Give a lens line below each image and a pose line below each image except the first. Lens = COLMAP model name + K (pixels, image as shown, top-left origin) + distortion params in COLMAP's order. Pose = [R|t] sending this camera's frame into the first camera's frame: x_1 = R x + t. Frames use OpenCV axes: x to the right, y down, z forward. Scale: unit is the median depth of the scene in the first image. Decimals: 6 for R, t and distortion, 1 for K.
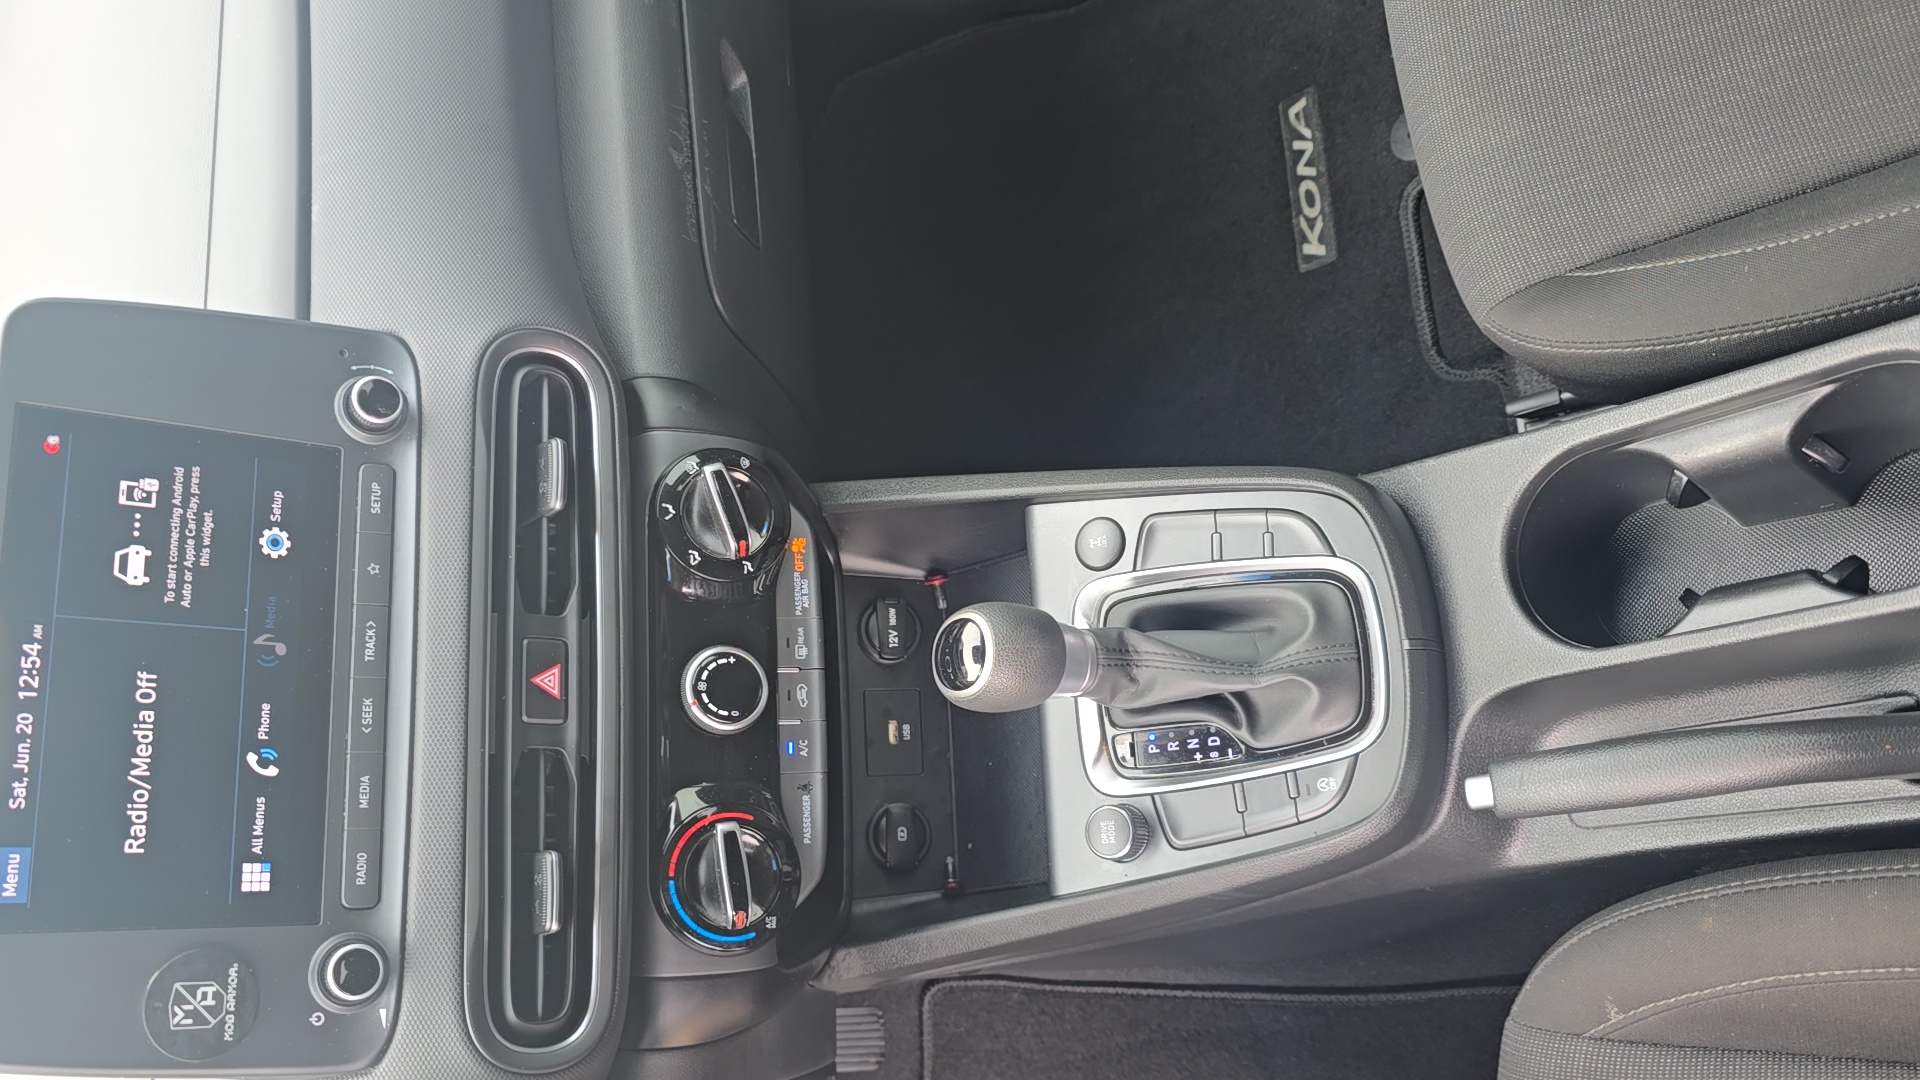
lens RADIAL K [[1623.4, 0, 958.3], [0, 1623.4, 530.5], [0, 0, 1]] dist [-0.004578, 0.007150]
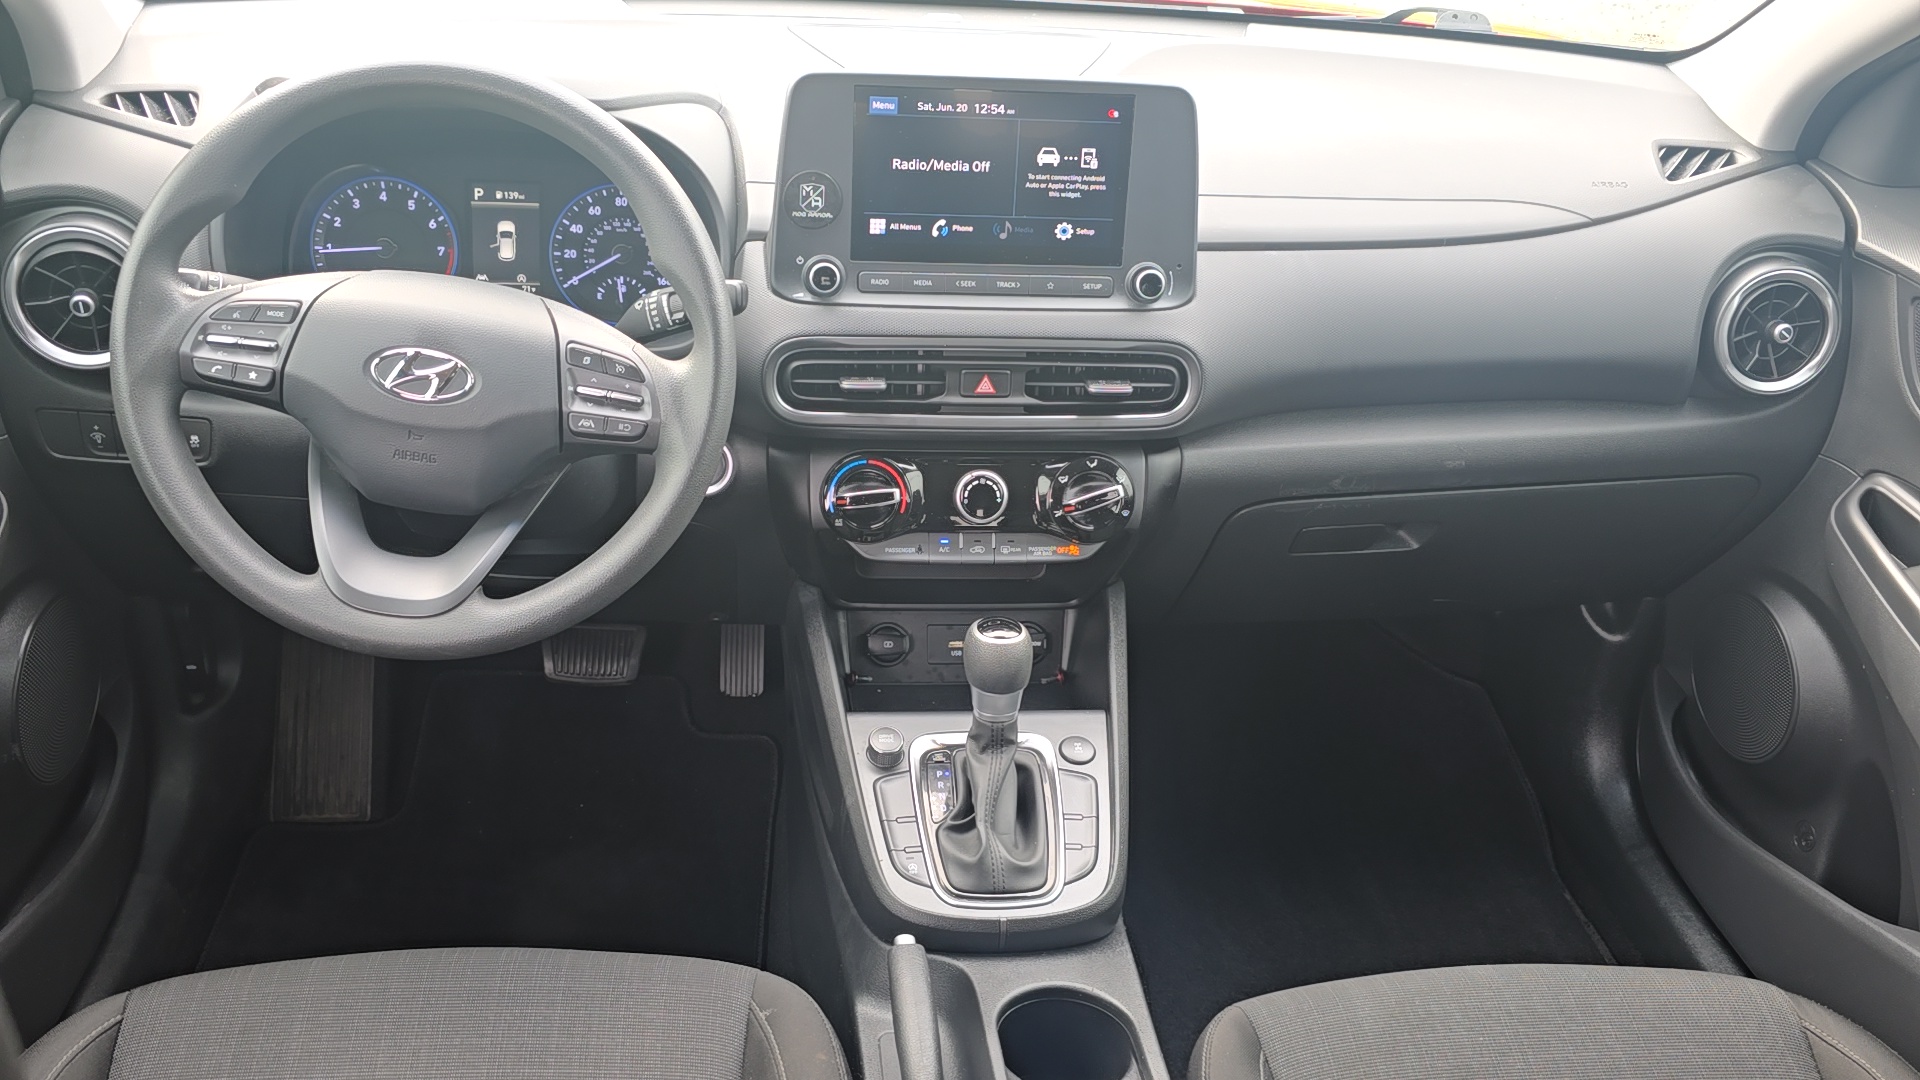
lens RADIAL K [[1623.4, 0, 958.3], [0, 1623.4, 530.5], [0, 0, 1]] dist [-0.004578, 0.007150]
pose [[-0.017730, 0.954489, -0.297718, 0.392179], [-0.990439, 0.023975, 0.135849, -0.104342], [0.136804, 0.297281, 0.944939, -0.550161]]
